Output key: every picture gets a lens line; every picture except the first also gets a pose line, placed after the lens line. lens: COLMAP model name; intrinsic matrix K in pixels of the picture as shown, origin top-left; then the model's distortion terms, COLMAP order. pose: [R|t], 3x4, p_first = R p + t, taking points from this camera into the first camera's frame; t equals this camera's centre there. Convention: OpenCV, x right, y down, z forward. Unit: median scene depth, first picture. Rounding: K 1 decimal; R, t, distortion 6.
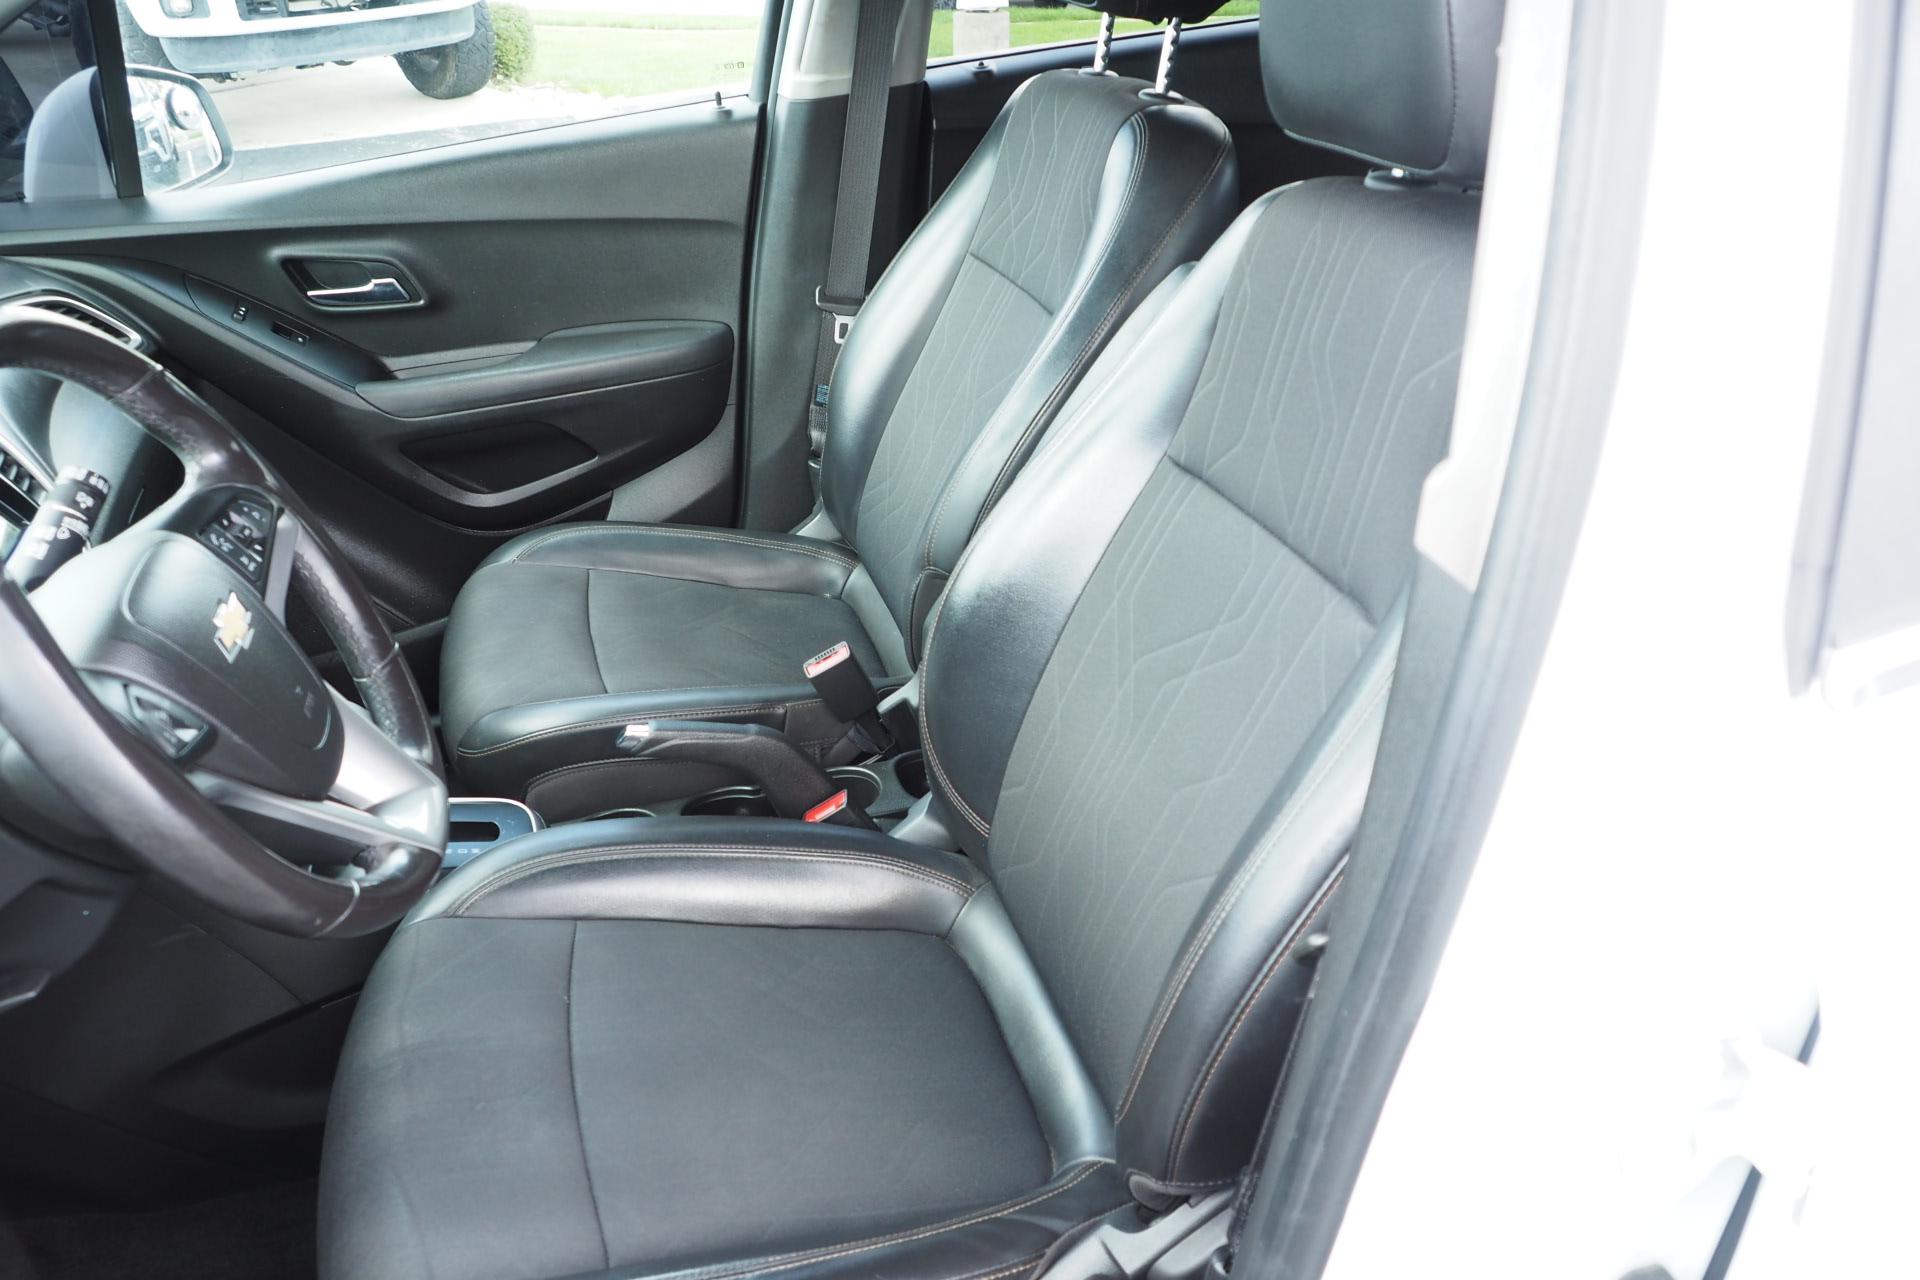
lens RADIAL K [[1371.3, 0, 958.9], [0, 1371.3, 671.7], [0, 0, 1]] dist [-0.038778, -0.001006]
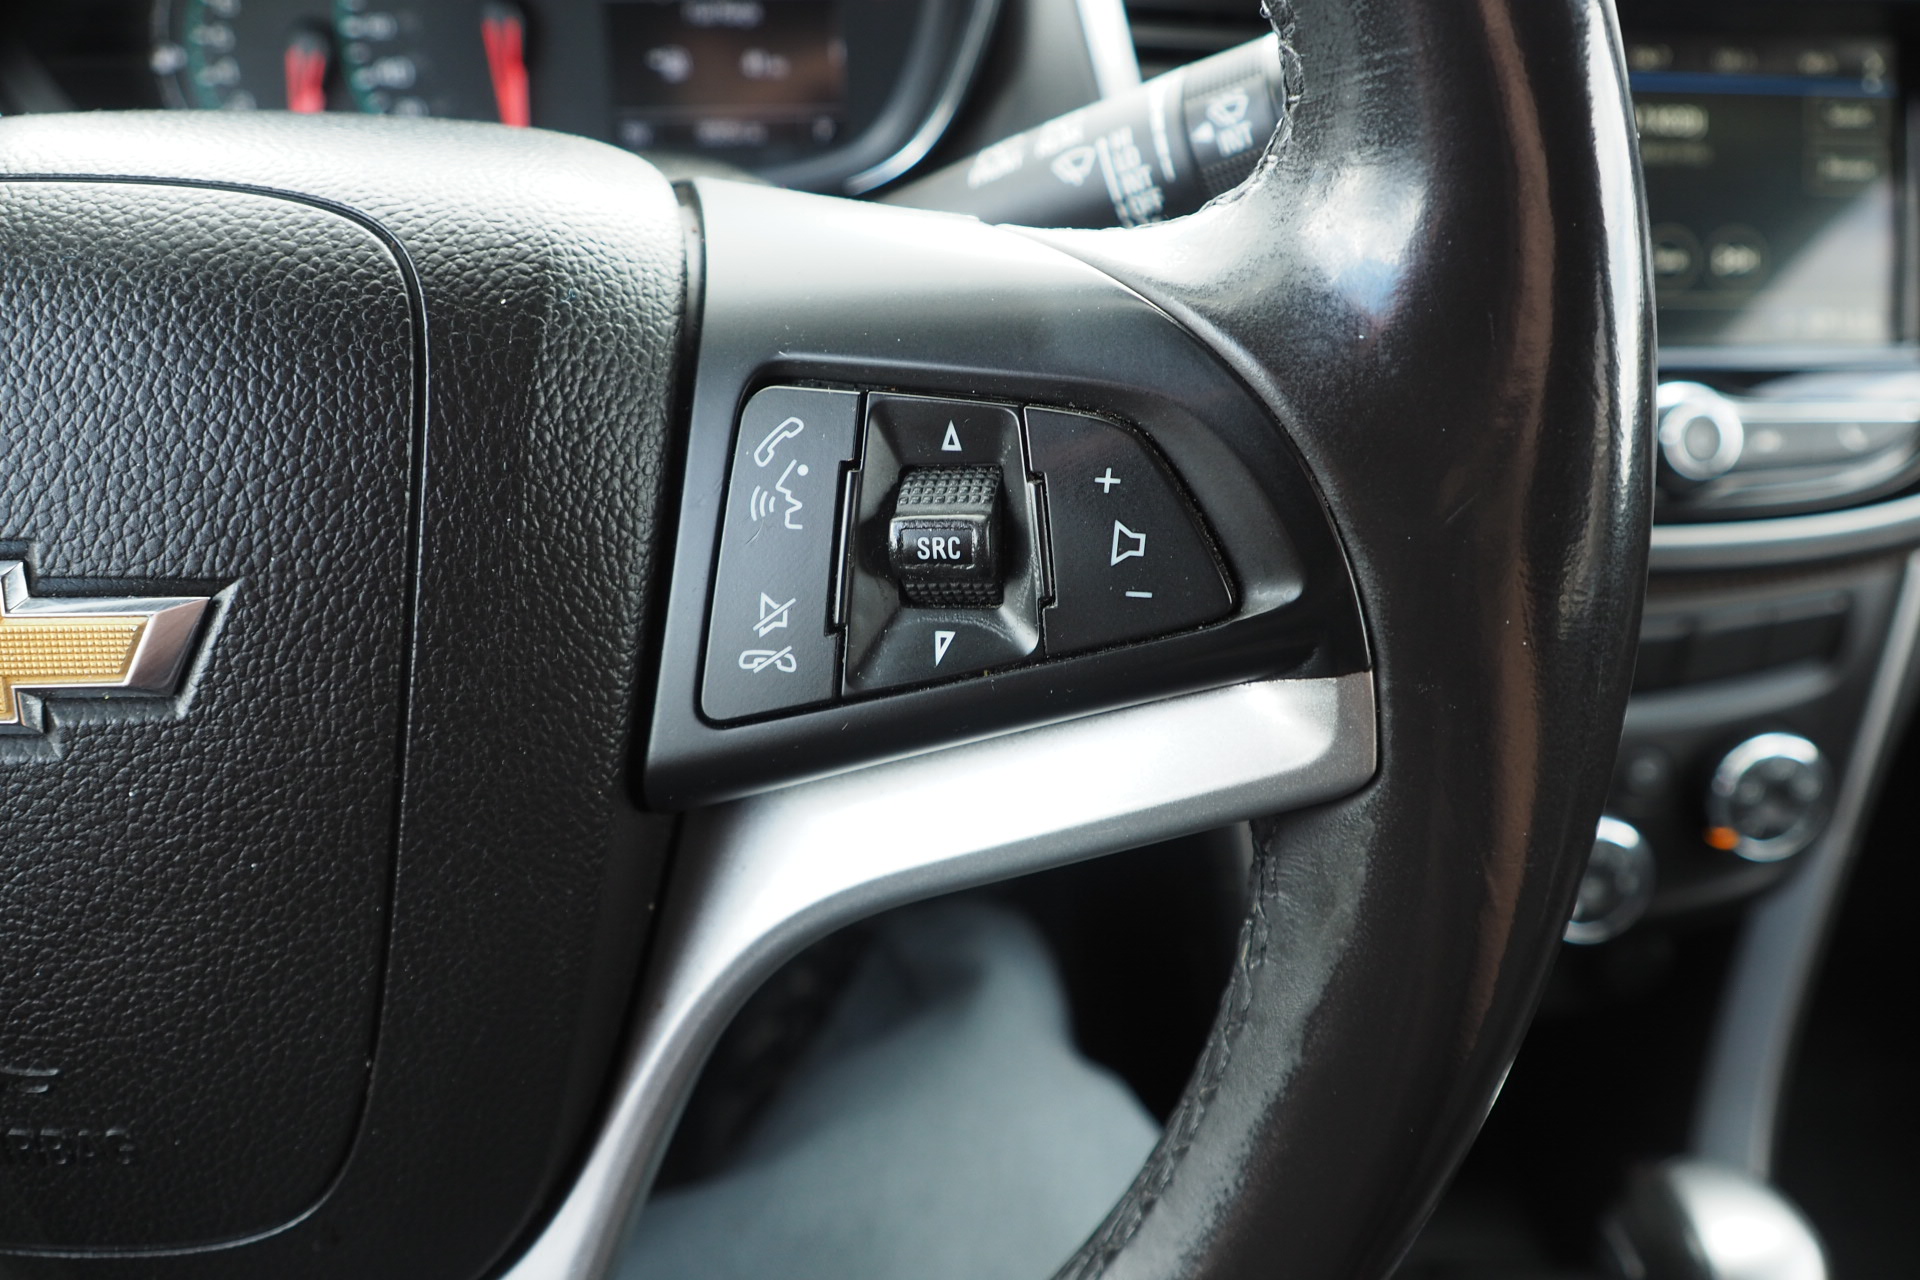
lens RADIAL K [[1355.5, 0, 960.0], [0, 1355.5, 640.0], [0, 0, 1]] dist [-0.048543, -0.004471]
pose [[-0.242811, 0.623756, -0.742948, -0.271405], [-0.508450, 0.570408, 0.645069, -0.152505], [0.826149, 0.534381, 0.178647, 0.692832]]
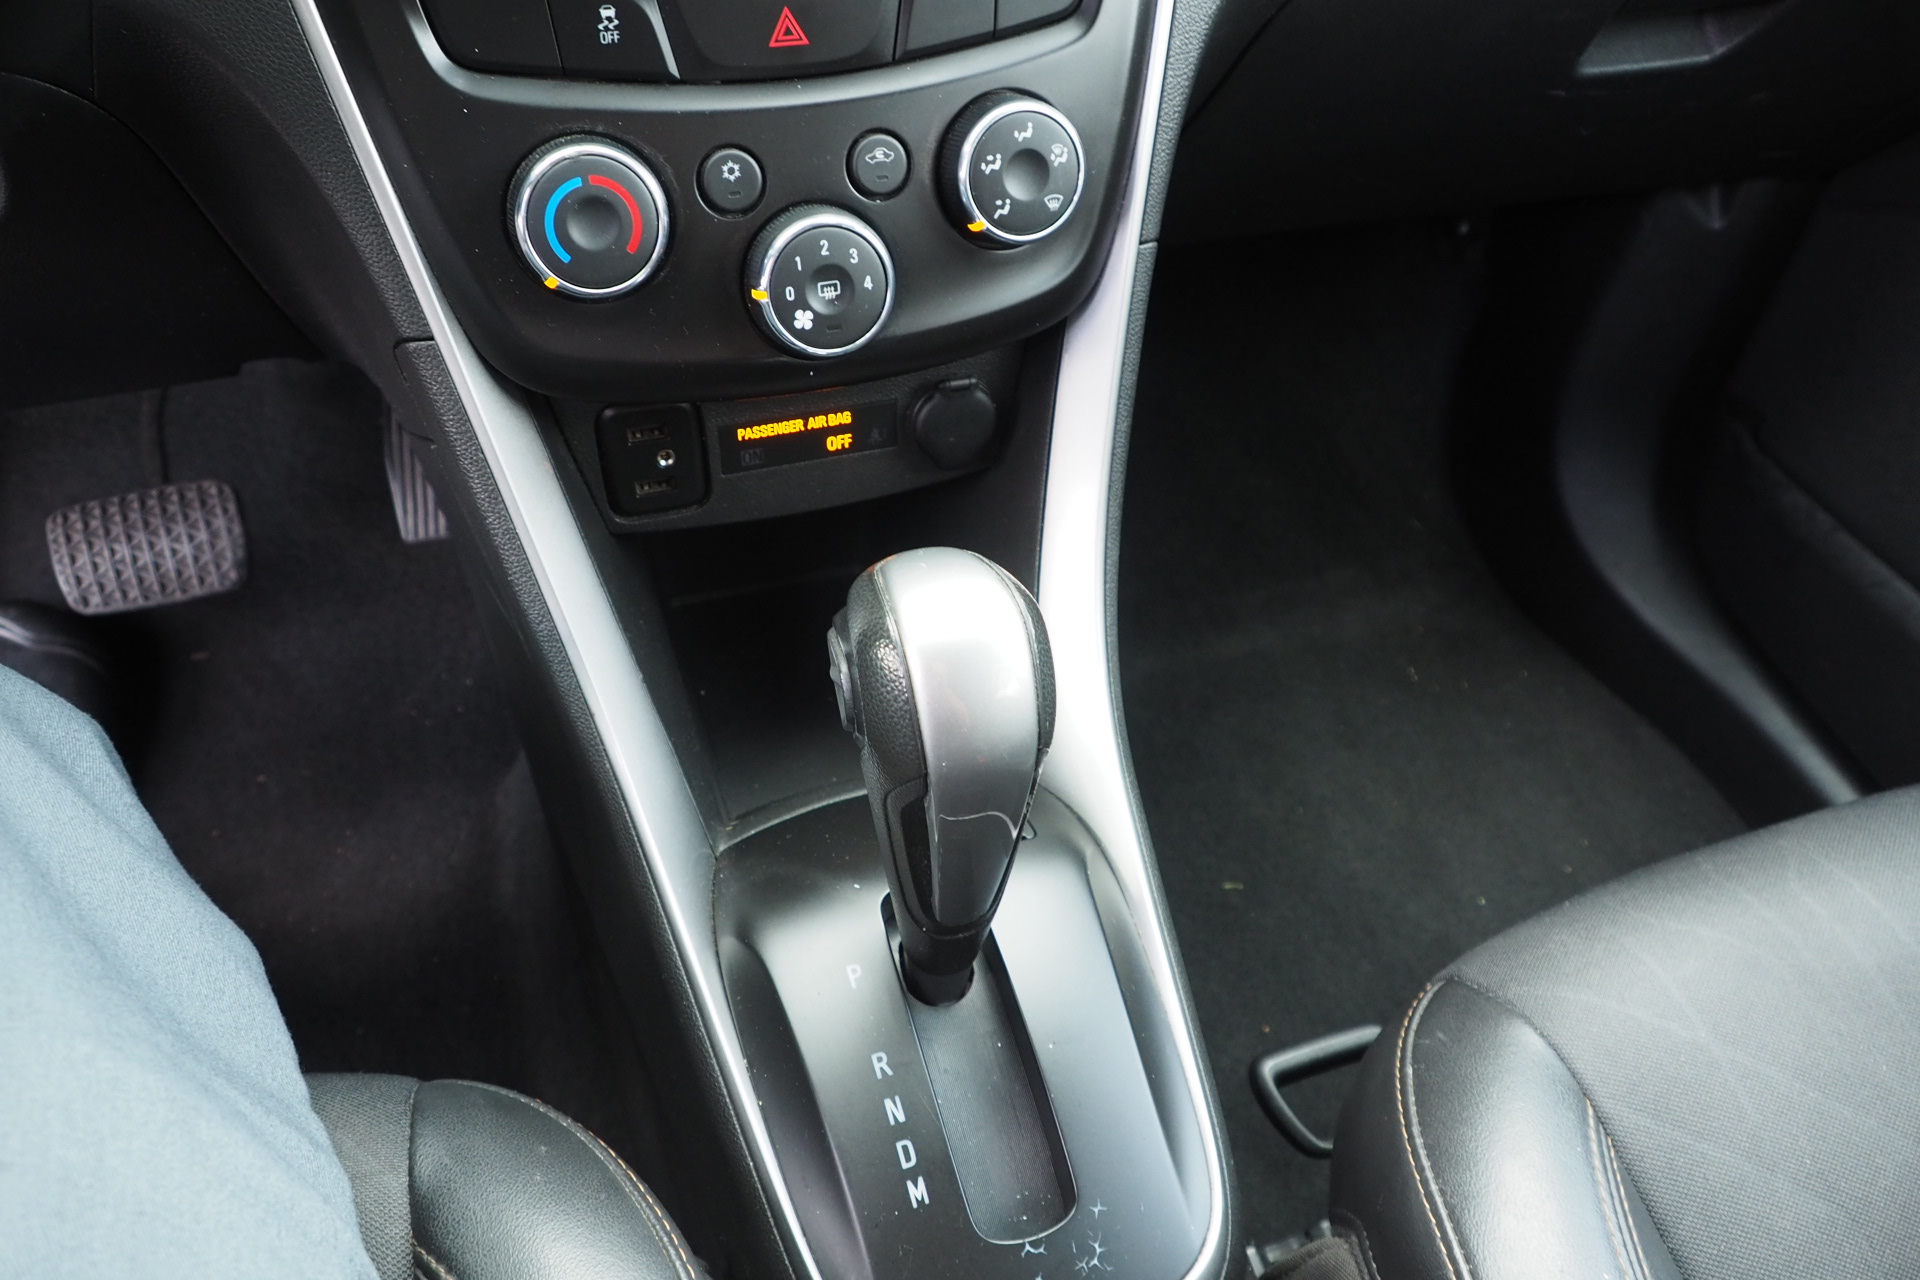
lens RADIAL K [[1371.3, 0, 958.9], [0, 1371.3, 671.7], [0, 0, 1]] dist [-0.038778, -0.001006]
pose [[0.010064, 0.780576, -0.624980, -0.266211], [-0.575932, 0.515458, 0.634512, -0.144467], [0.817436, 0.353560, 0.454746, 0.851621]]
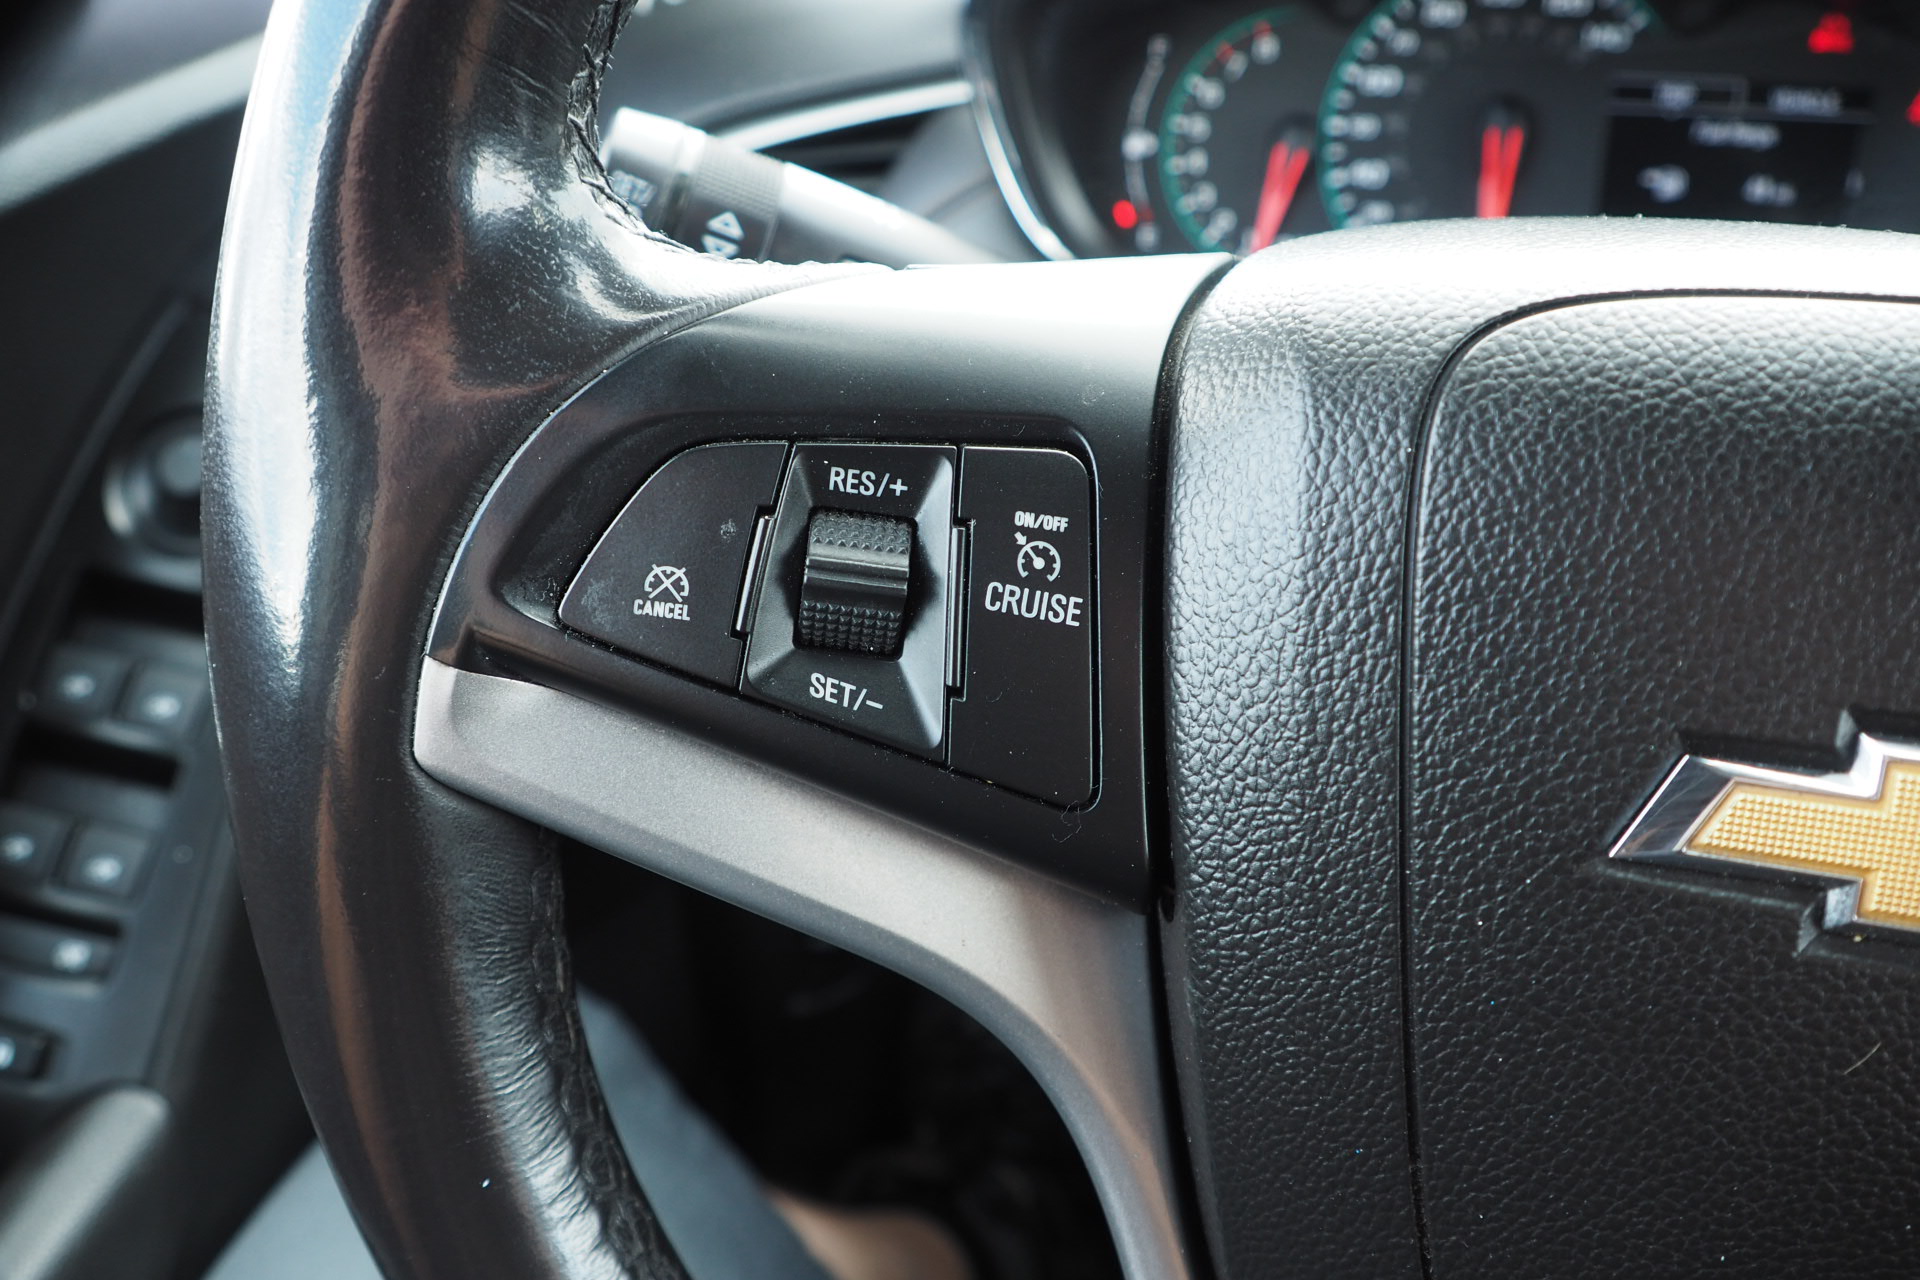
lens RADIAL K [[1347.1, 0, 961.2], [0, 1347.1, 673.0], [0, 0, 1]] dist [-0.056739, 0.000003]
pose [[-0.506792, 0.541816, -0.670520, -0.236439], [-0.404720, 0.537220, 0.739998, -0.075885], [0.761160, 0.646397, -0.052975, 0.571539]]
